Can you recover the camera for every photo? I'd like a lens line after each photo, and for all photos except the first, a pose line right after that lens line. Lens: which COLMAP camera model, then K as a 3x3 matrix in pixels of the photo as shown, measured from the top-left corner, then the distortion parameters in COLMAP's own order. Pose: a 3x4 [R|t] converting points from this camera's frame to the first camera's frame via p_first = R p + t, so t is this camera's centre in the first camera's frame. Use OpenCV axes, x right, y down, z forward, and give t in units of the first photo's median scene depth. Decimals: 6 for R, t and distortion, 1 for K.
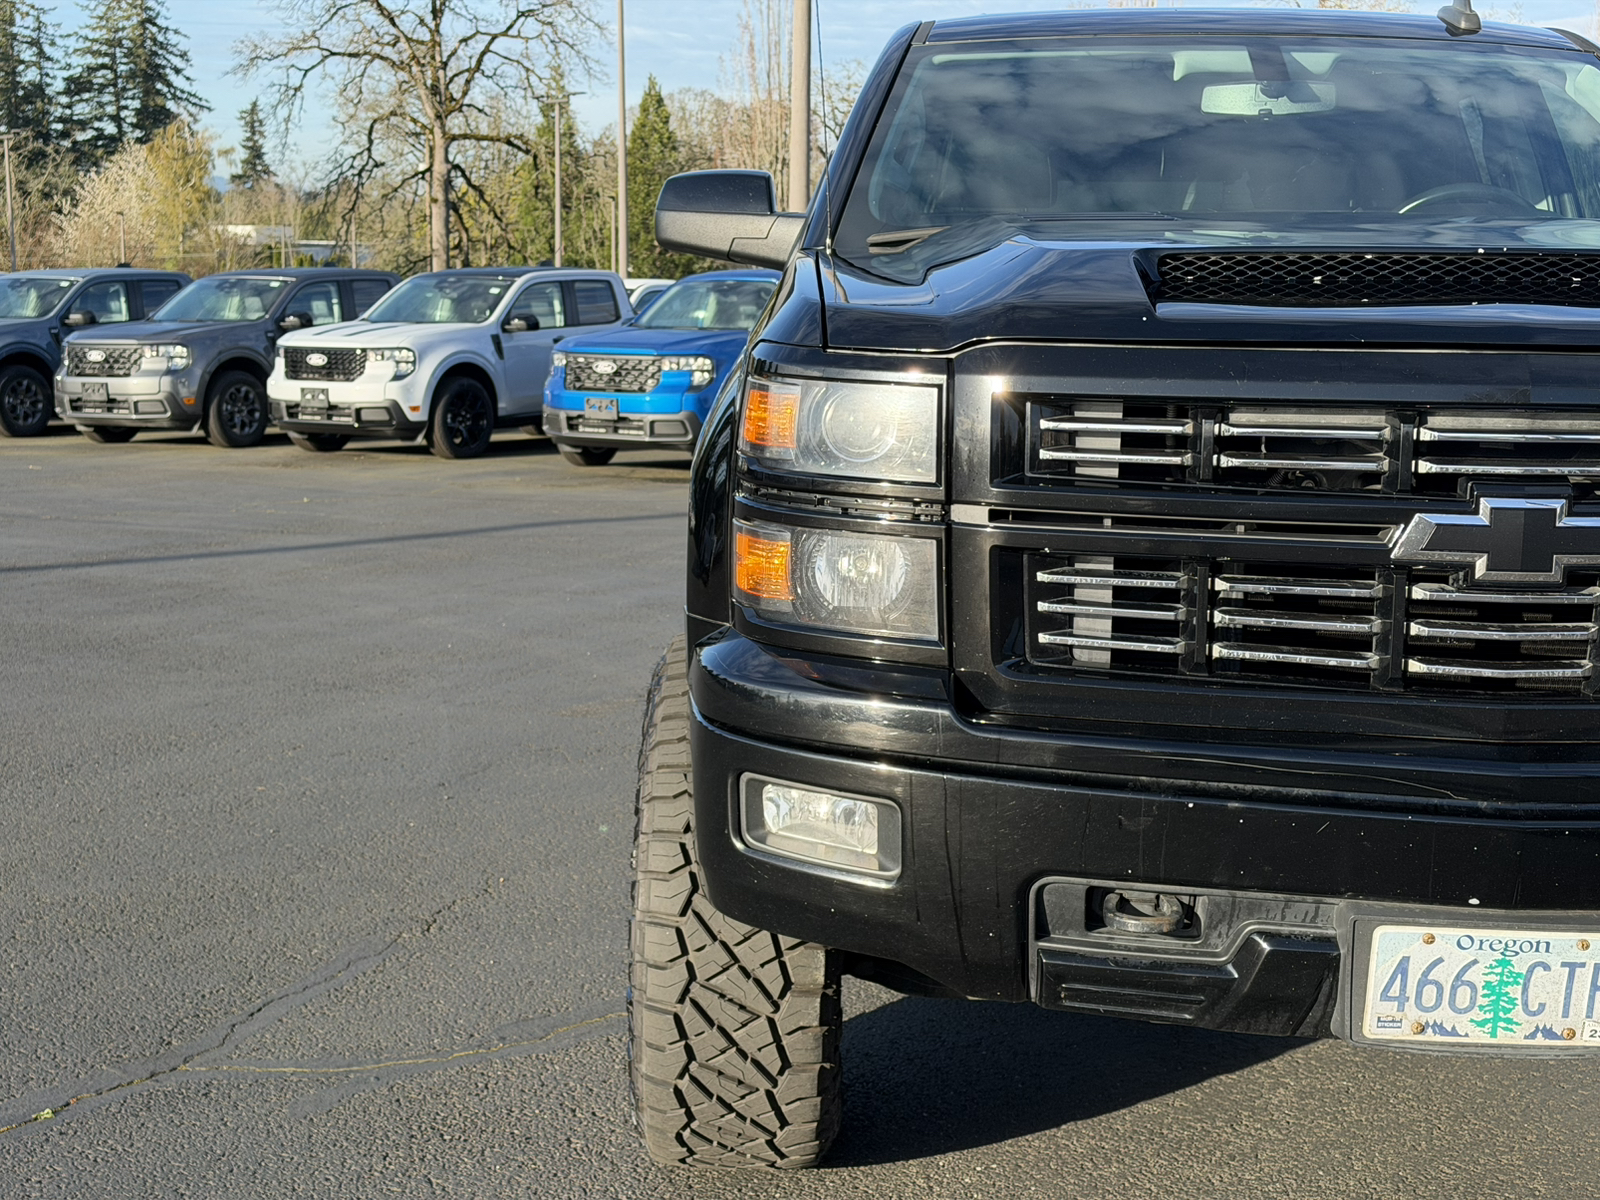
lens RADIAL K [[2305.9, 0, 800.0], [0, 2305.9, 600.0], [0, 0, 1]] dist [0.237827, -0.672986]
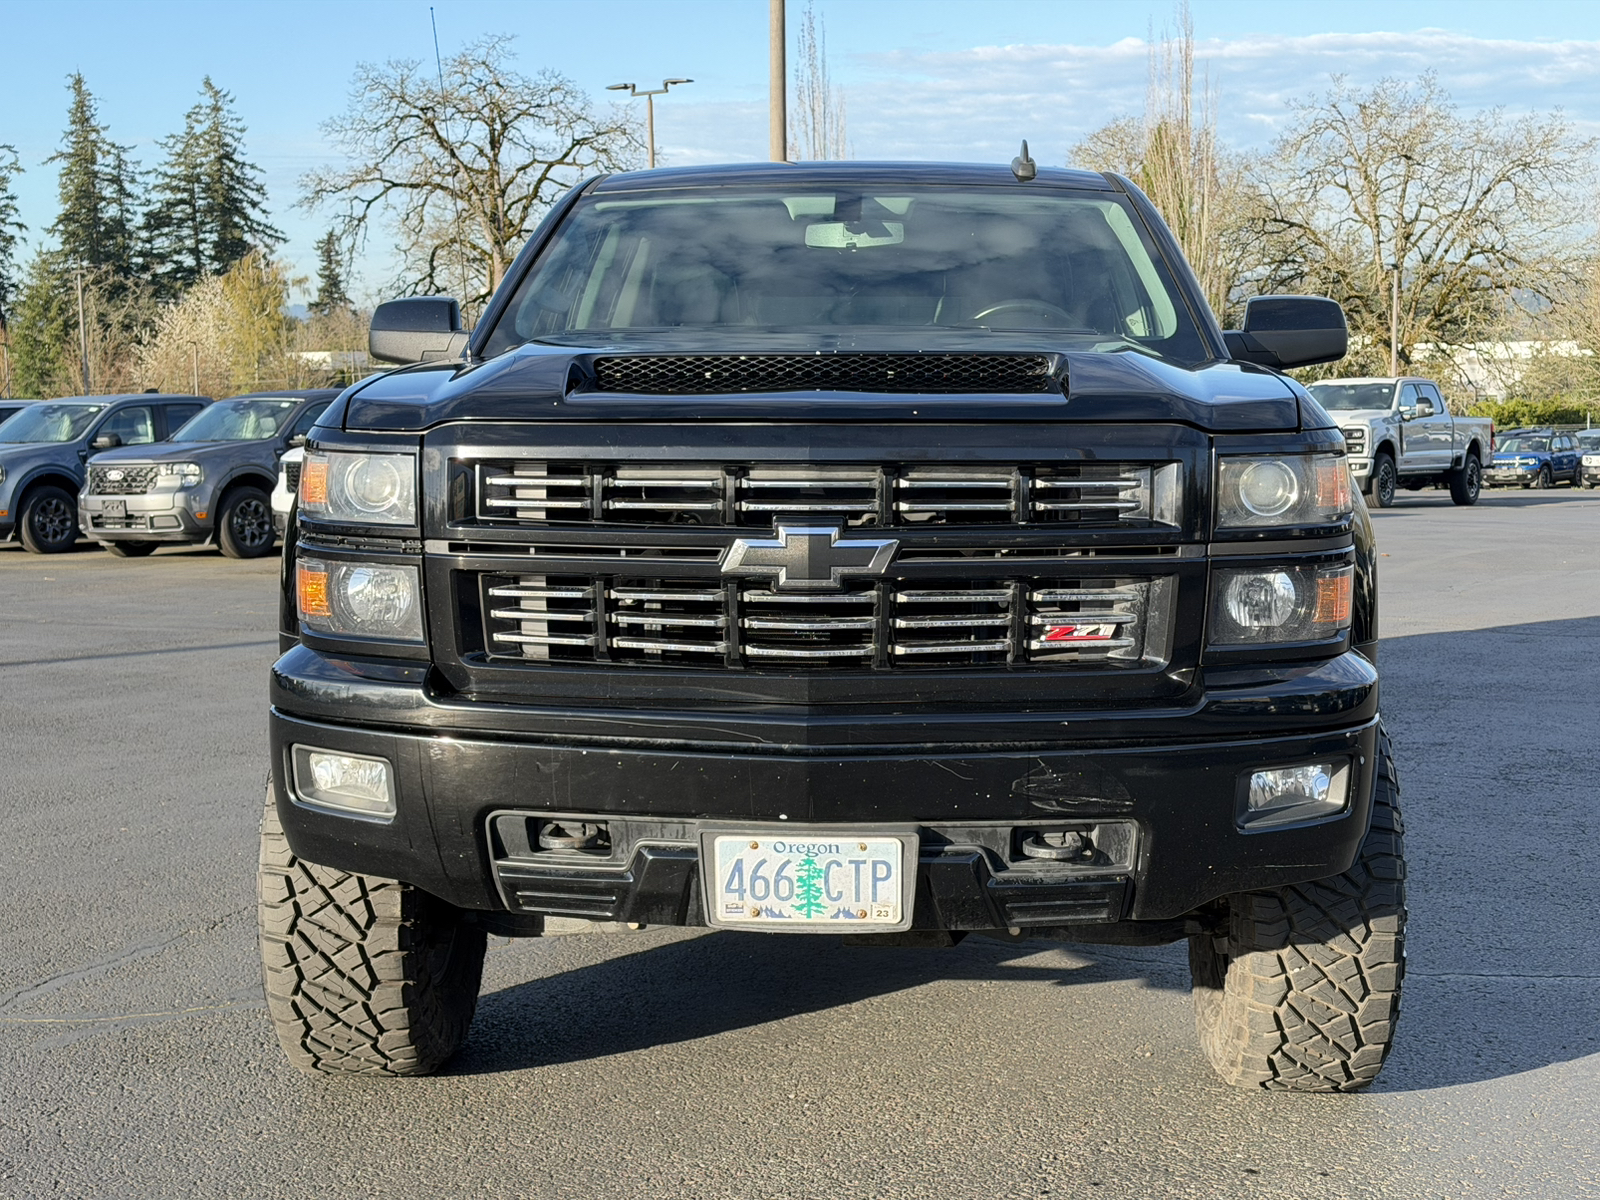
lens RADIAL K [[2305.9, 0, 800.0], [0, 2305.9, 600.0], [0, 0, 1]] dist [0.237827, -0.672986]
pose [[0.999240, -0.017856, -0.034651, 0.283299], [0.016178, 0.998711, -0.048119, 0.053999], [0.035466, 0.047522, 0.998240, -0.307409]]
